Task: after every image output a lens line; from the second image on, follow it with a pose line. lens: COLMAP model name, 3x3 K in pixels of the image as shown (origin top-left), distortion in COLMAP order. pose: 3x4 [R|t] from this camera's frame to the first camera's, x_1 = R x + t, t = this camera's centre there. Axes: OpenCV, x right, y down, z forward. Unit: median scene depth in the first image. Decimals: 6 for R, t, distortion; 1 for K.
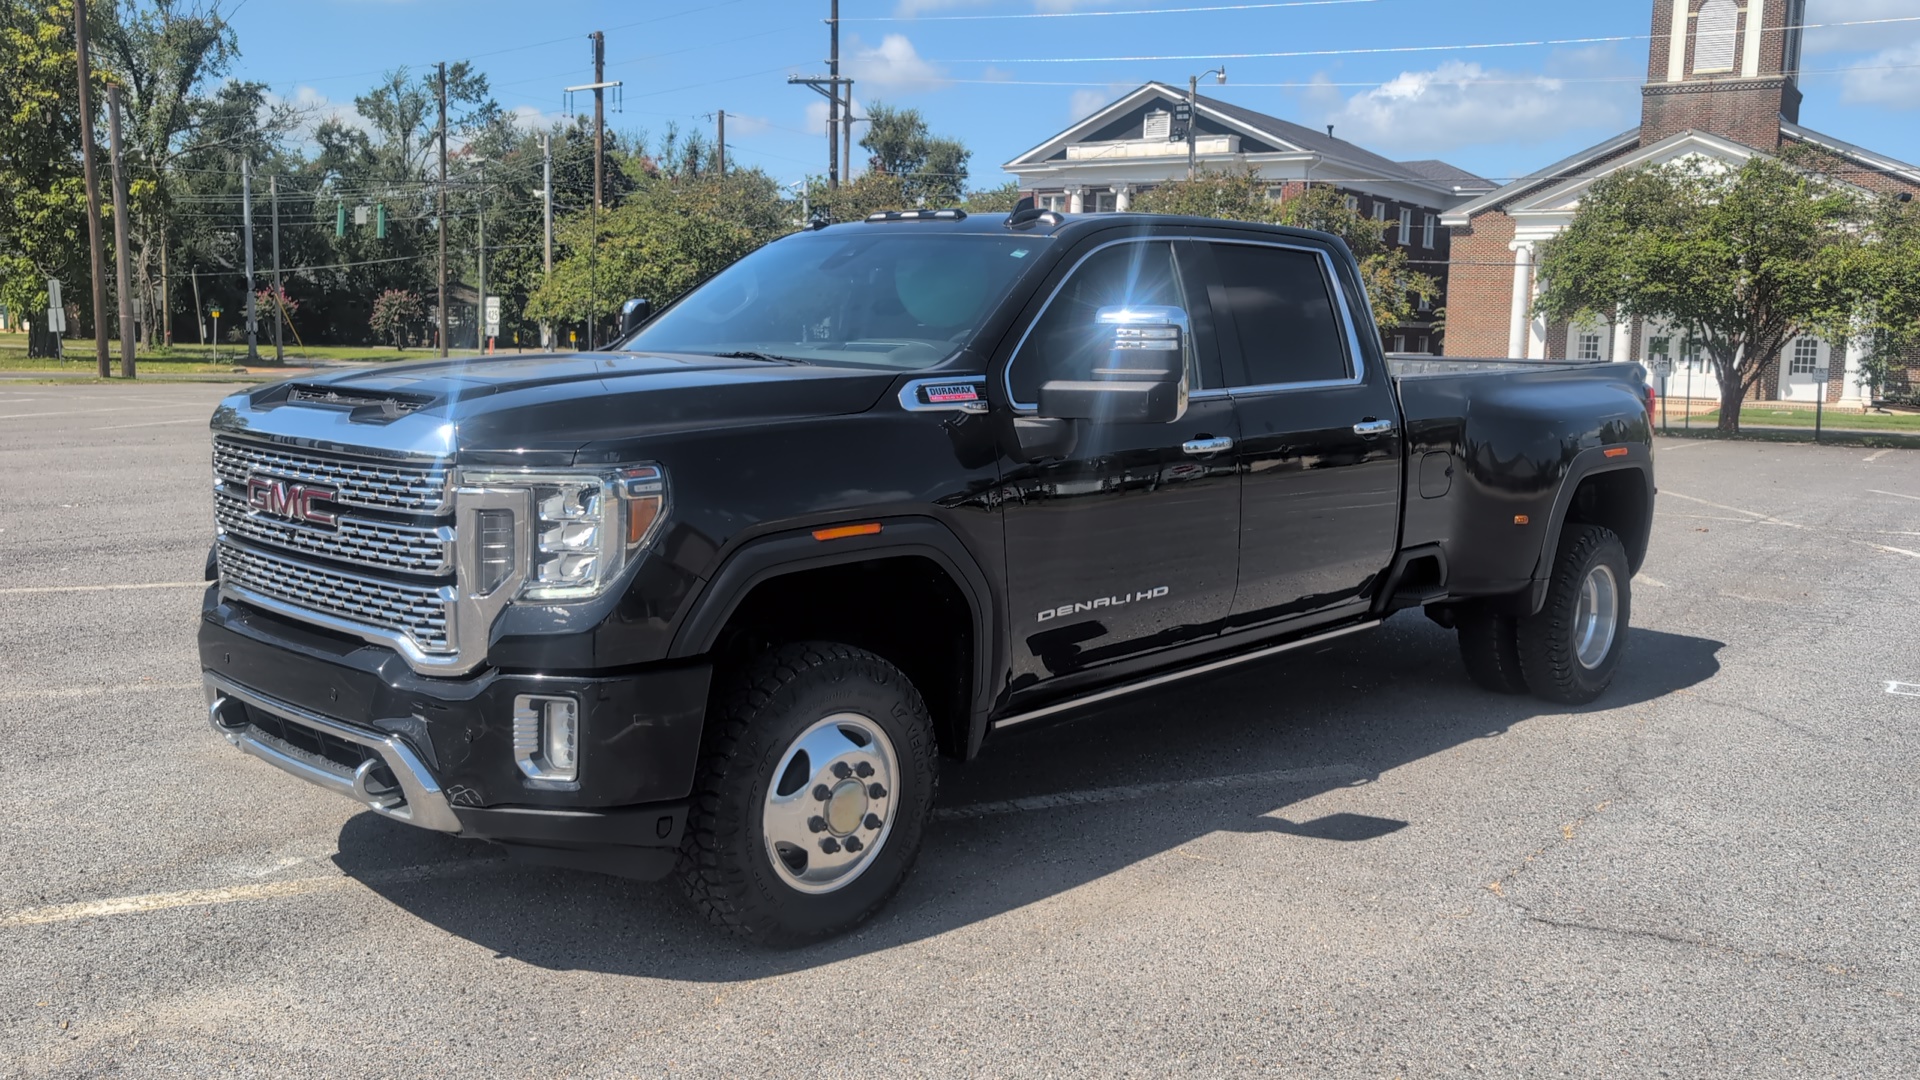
lens RADIAL K [[1622.3, 0, 968.7], [0, 1622.3, 539.0], [0, 0, 1]] dist [0.035426, -0.054246]
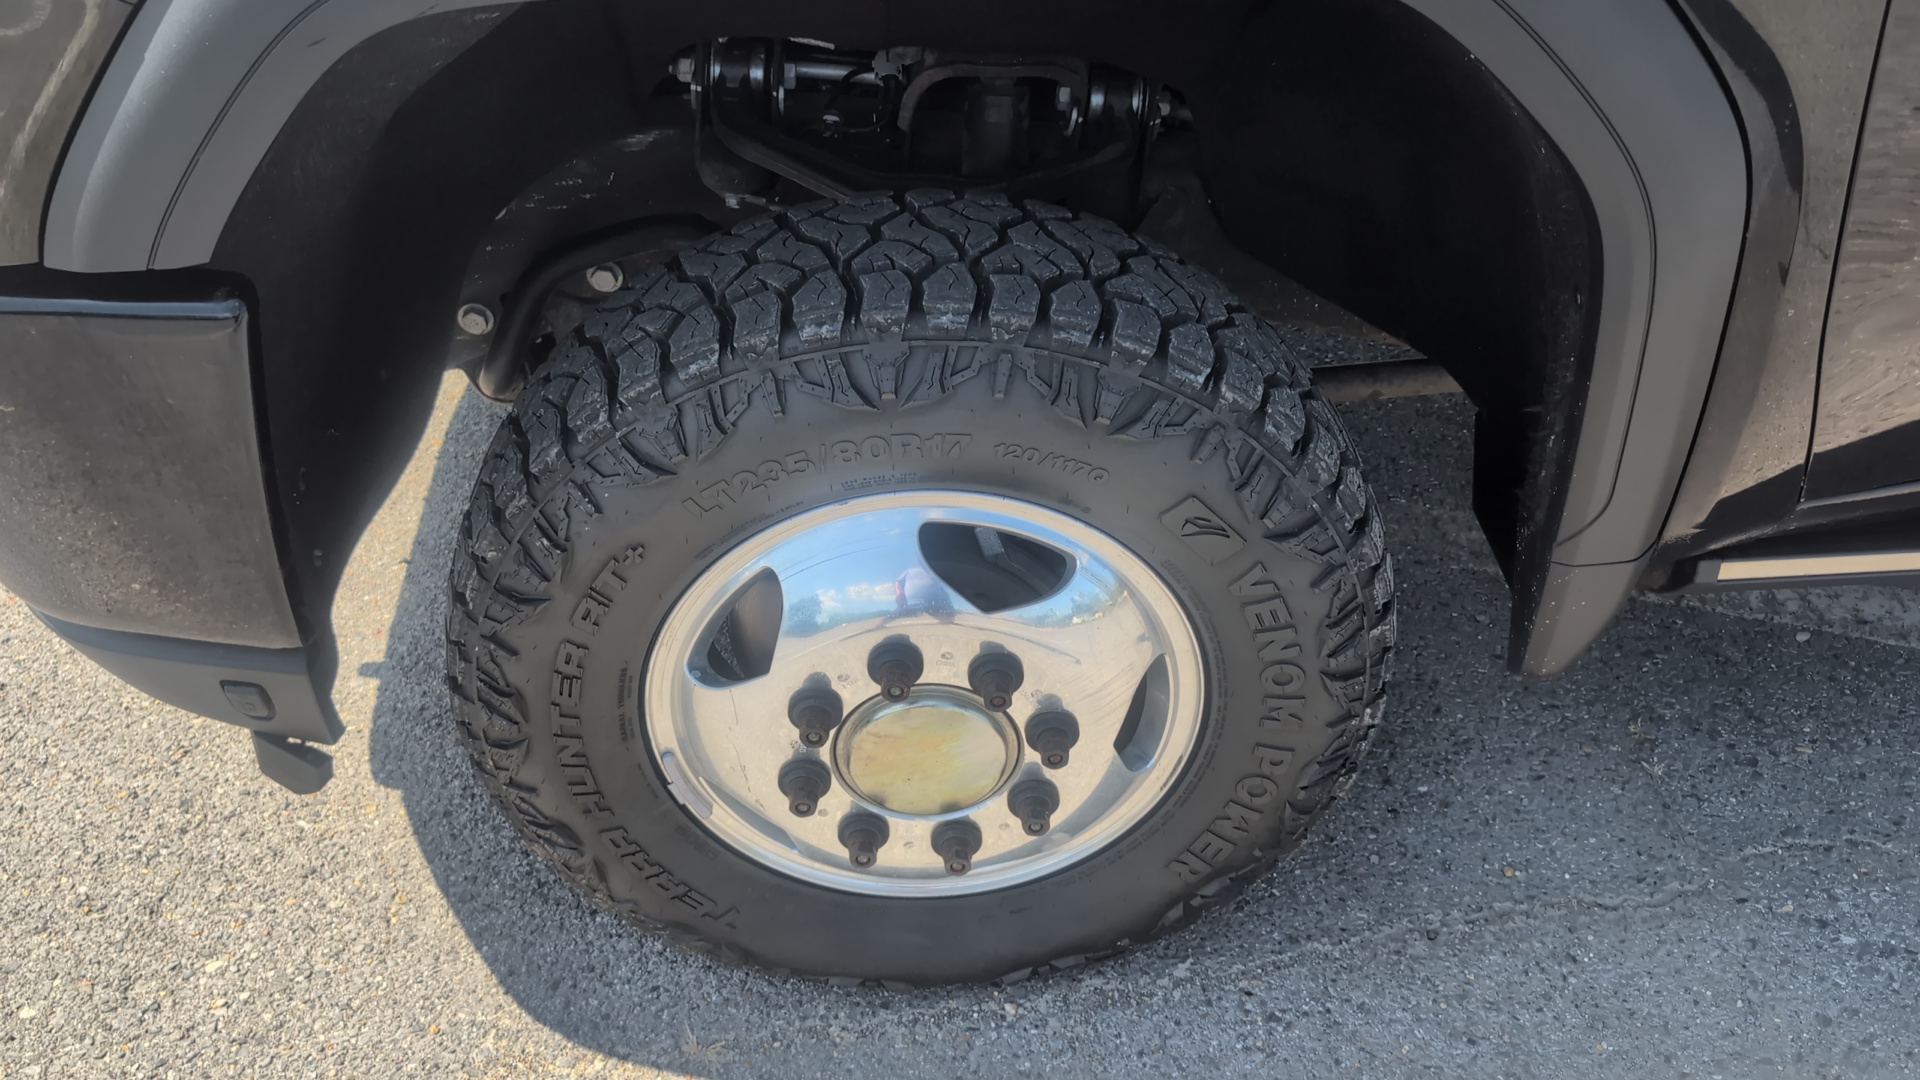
lens RADIAL K [[1636.7, 0, 976.8], [0, 1636.7, 541.2], [0, 0, 1]] dist [0.009956, -0.001316]
pose [[0.720441, 0.419033, -0.552609, 0.067517], [-0.080622, 0.842023, 0.533383, -0.030931], [0.688814, -0.339718, 0.640411, 0.591262]]
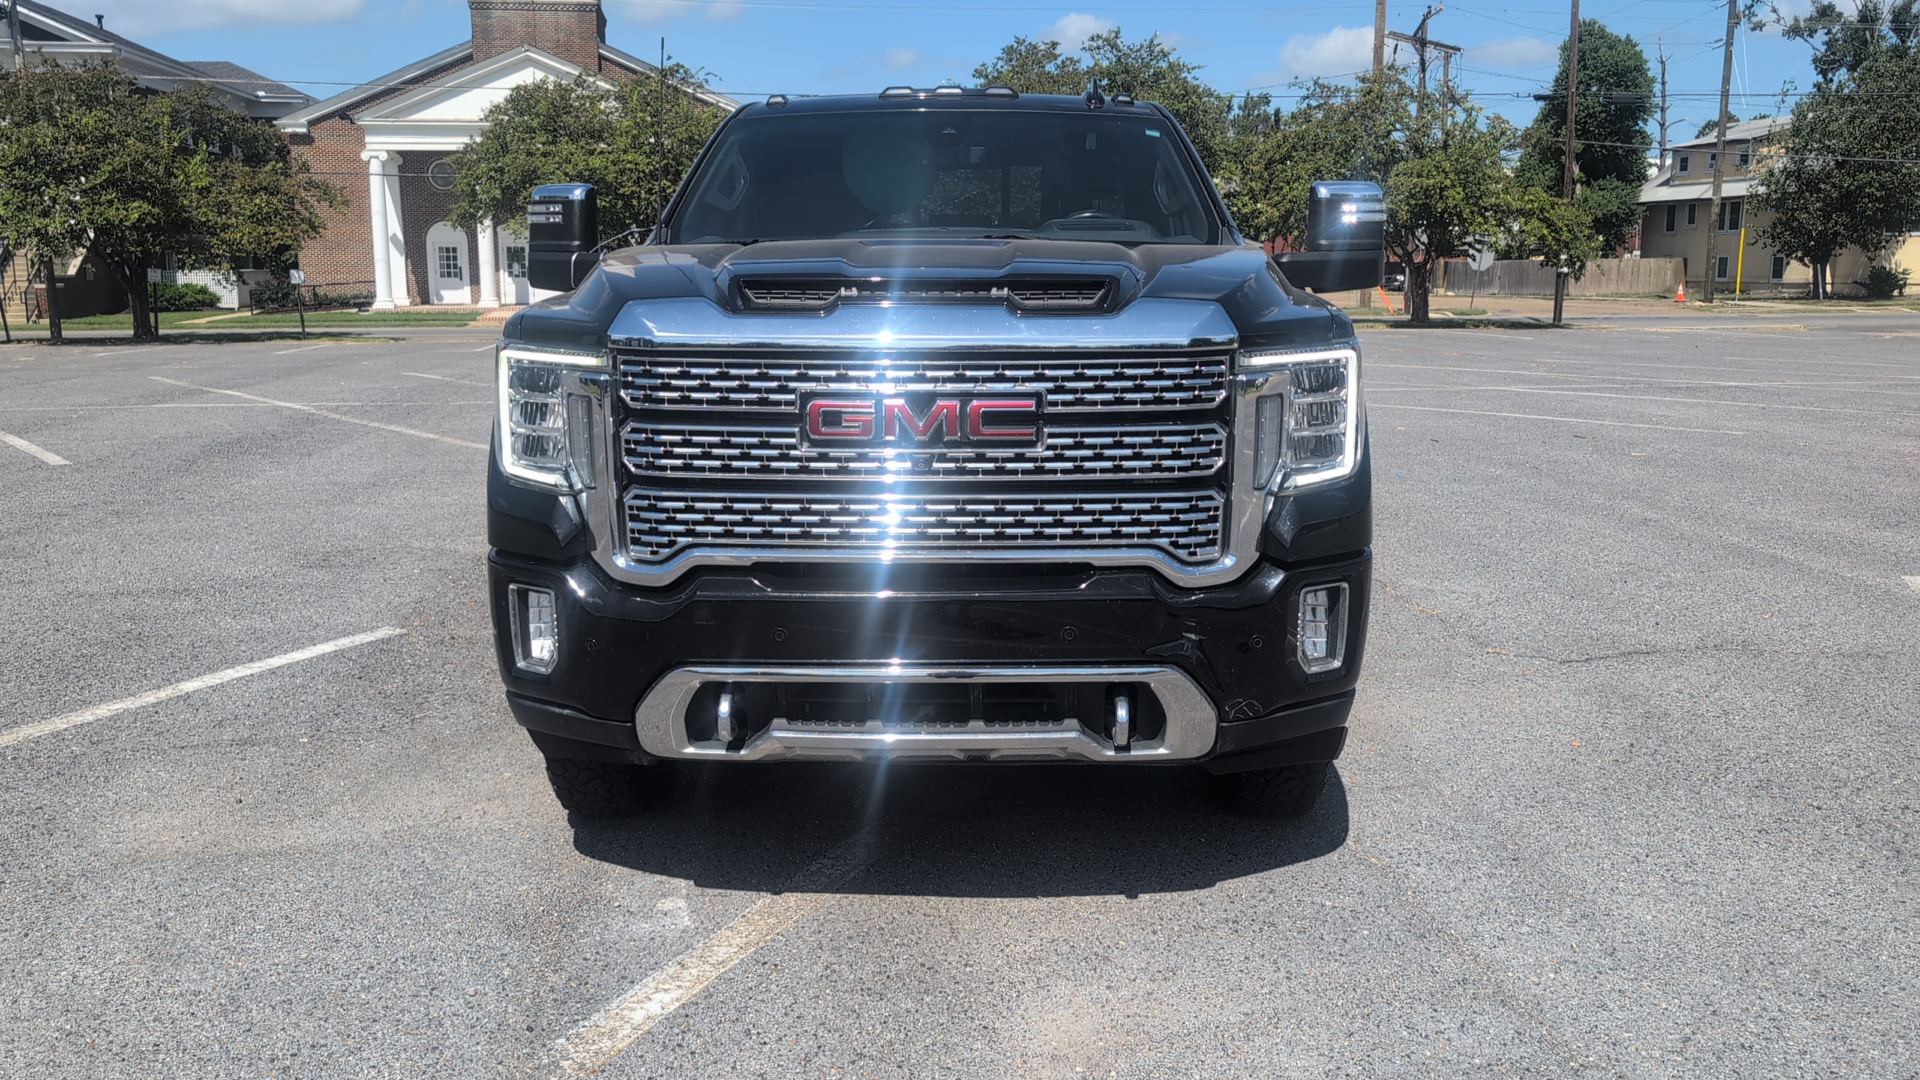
lens RADIAL K [[1622.3, 0, 968.7], [0, 1622.3, 539.0], [0, 0, 1]] dist [0.035426, -0.054246]
pose [[0.741068, -0.140012, 0.656669, -0.661171], [0.106558, 0.990146, 0.090861, -0.024940], [-0.662920, 0.002639, 0.748685, 0.270108]]
